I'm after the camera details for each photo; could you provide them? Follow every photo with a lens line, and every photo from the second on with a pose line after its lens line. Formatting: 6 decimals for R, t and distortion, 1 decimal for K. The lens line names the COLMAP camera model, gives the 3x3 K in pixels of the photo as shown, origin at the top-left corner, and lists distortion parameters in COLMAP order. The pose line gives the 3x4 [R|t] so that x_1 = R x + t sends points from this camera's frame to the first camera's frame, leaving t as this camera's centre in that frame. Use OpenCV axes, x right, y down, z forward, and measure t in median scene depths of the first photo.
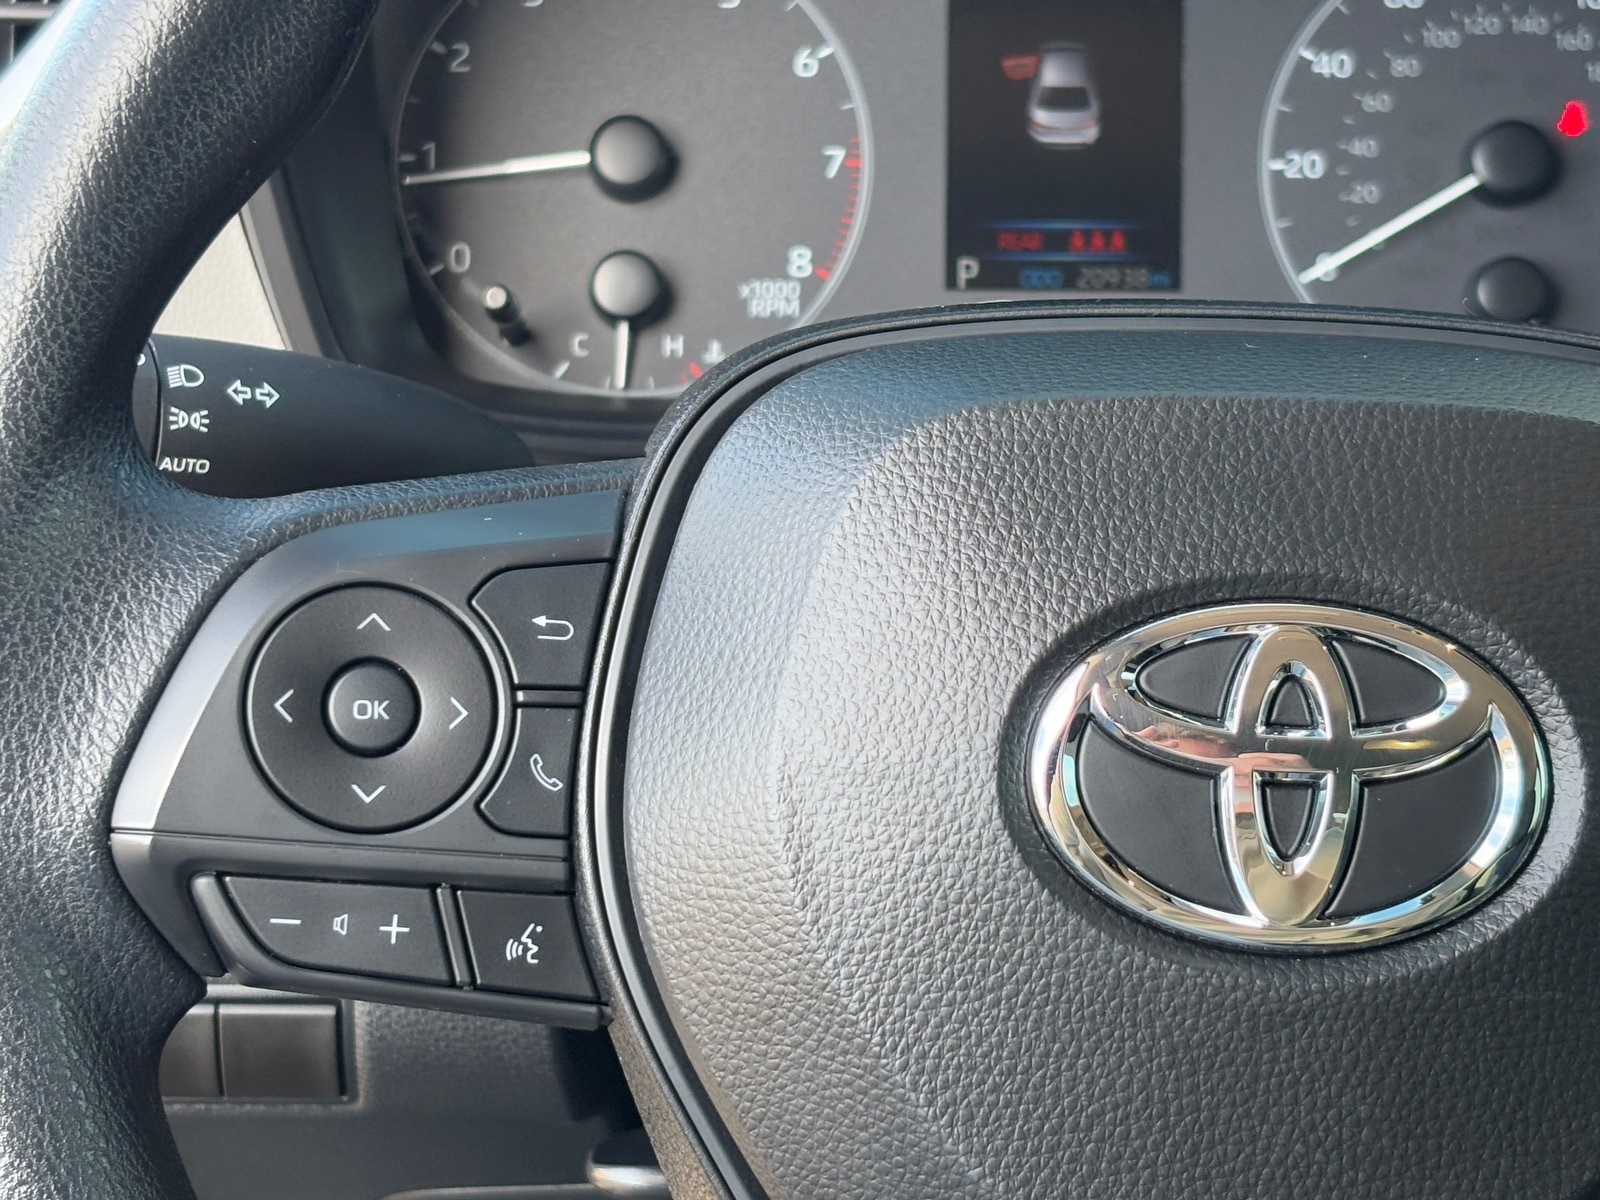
lens RADIAL K [[3284.7, 0, 746.1], [0, 3284.7, 599.2], [0, 0, 1]] dist [0.242483, -1.284893]
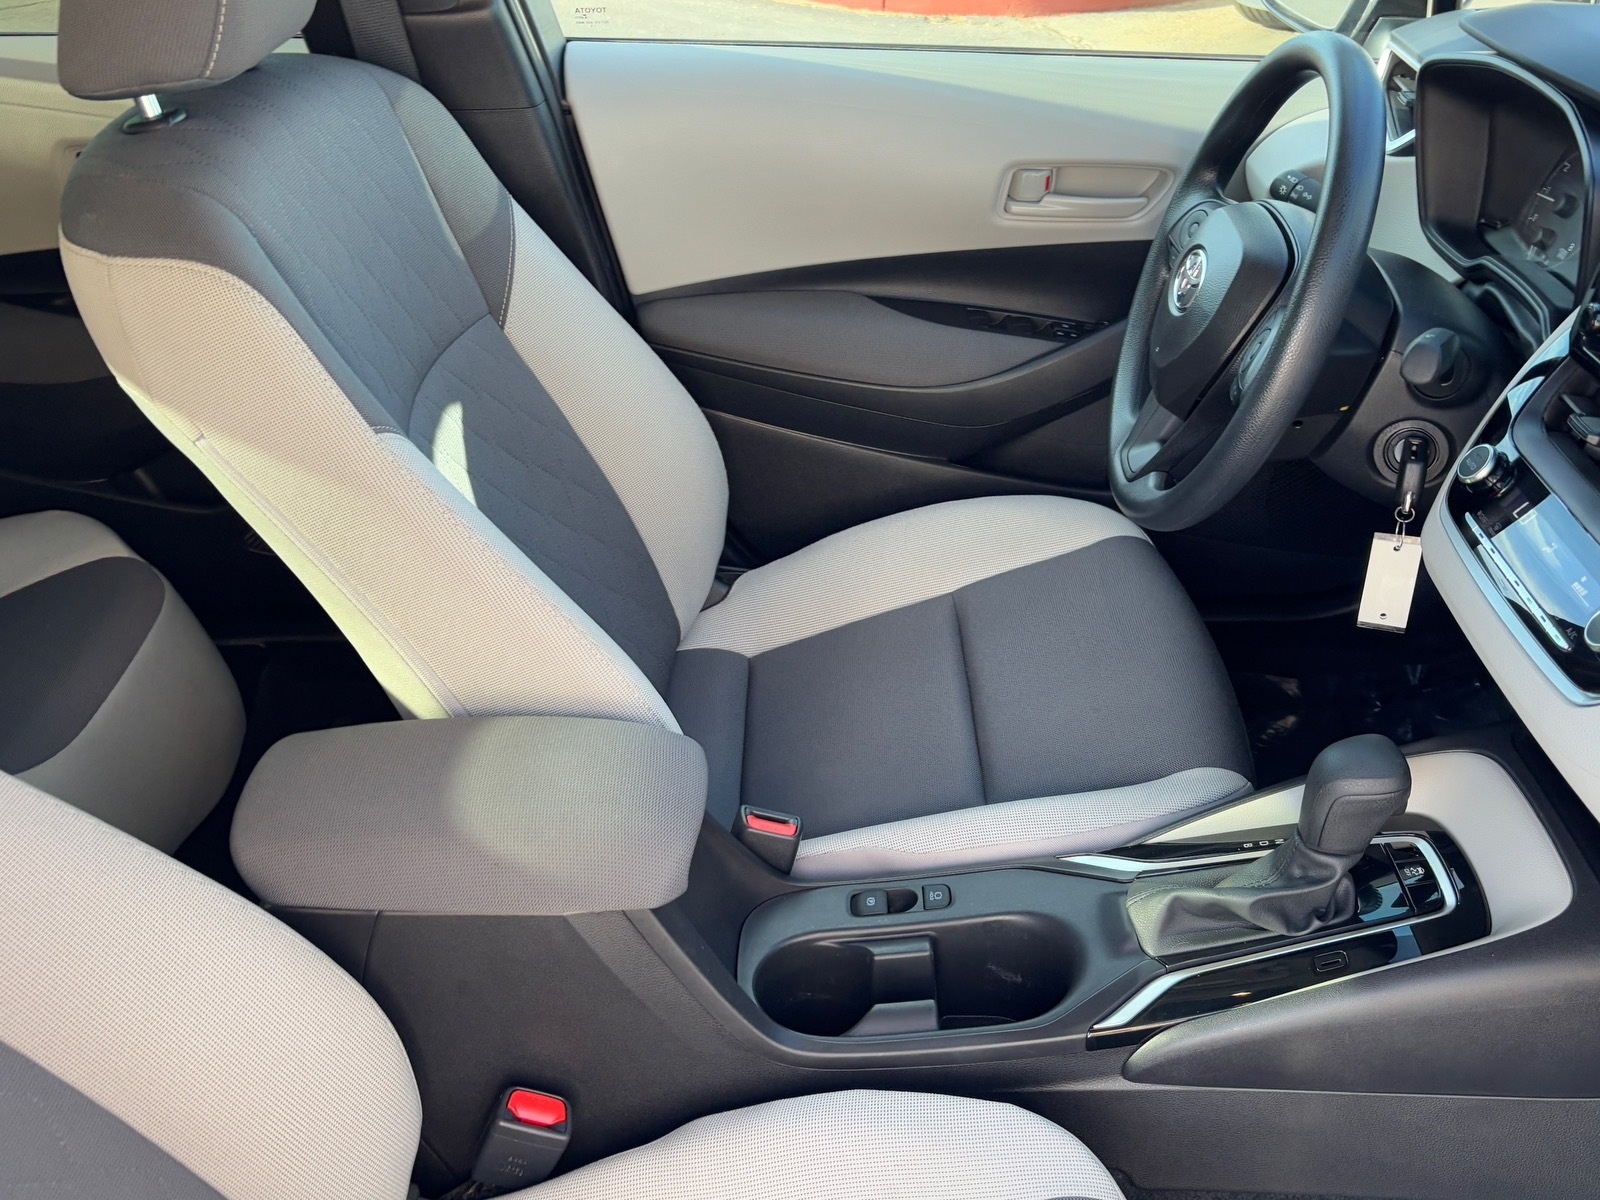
lens RADIAL K [[1536.8, 0, 781.7], [0, 1536.8, 610.9], [0, 0, 1]] dist [0.148110, -0.321125]
pose [[-0.023555, 0.524255, -0.851235, 1.943998], [-0.287411, 0.811974, 0.508028, -0.455539], [0.957518, 0.256621, 0.131551, 0.055094]]
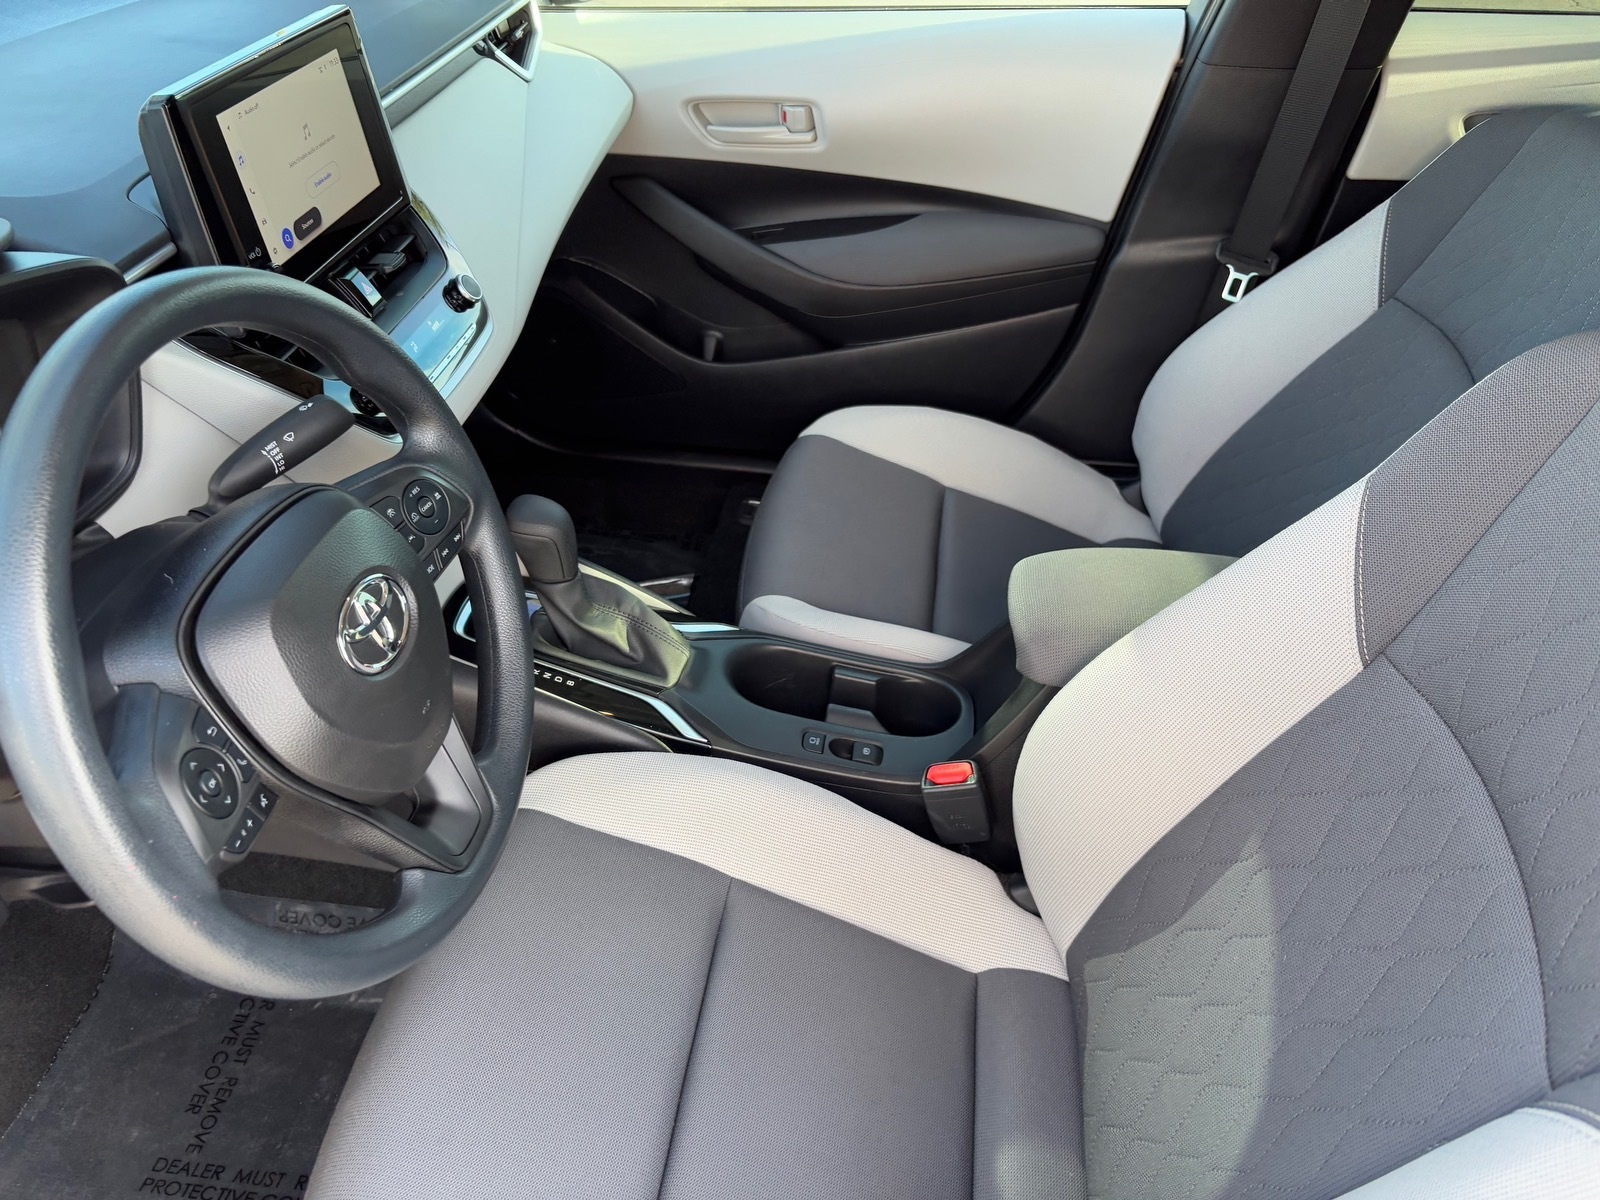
lens RADIAL K [[1227.4, 0, 806.5], [0, 1227.4, 603.6], [0, 0, 1]] dist [0.056713, -0.075014]
pose [[0.132207, -0.606883, 0.783718, -0.652396], [0.295631, 0.778816, 0.553216, -0.449301], [-0.946110, 0.158552, 0.282378, 0.033418]]
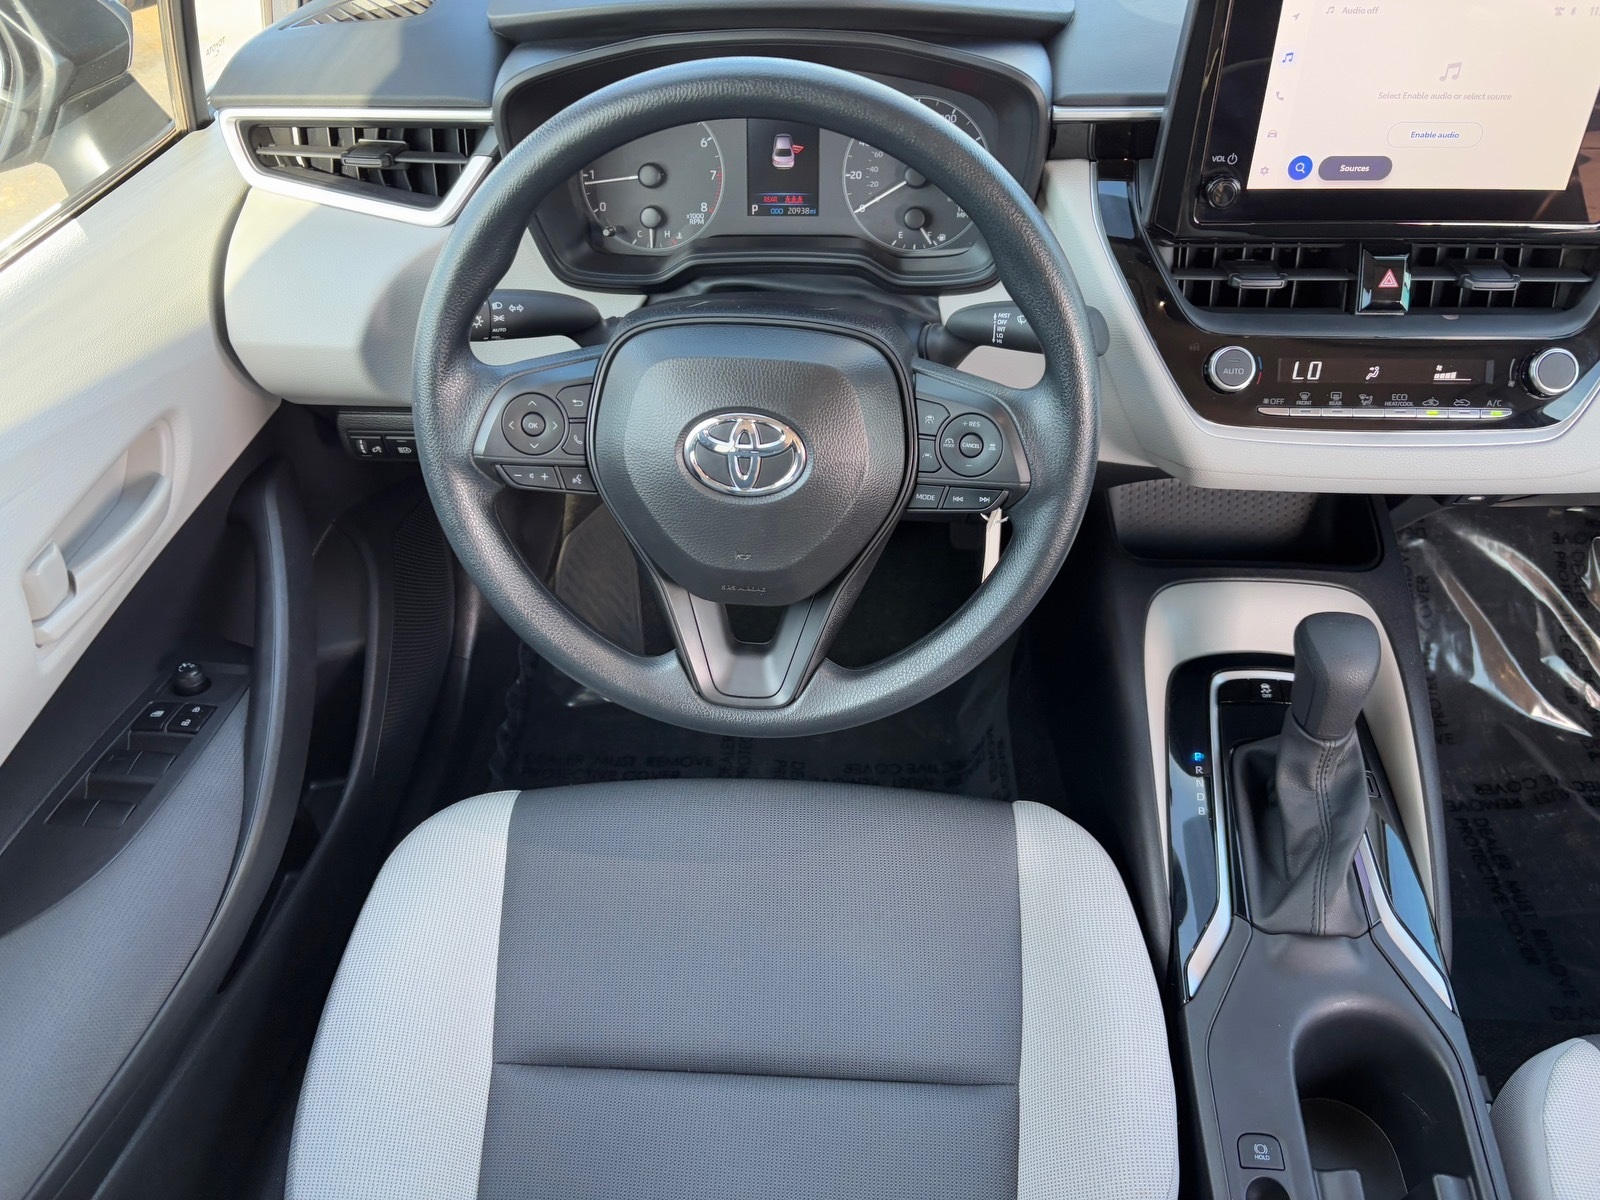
lens RADIAL K [[1235.4, 0, 794.8], [0, 1235.4, 608.3], [0, 0, 1]] dist [0.051042, -0.065864]
pose [[0.997372, 0.017294, -0.070352, 0.231497], [0.012652, 0.914585, 0.404196, -0.270882], [0.071333, -0.404024, 0.911963, -0.339193]]
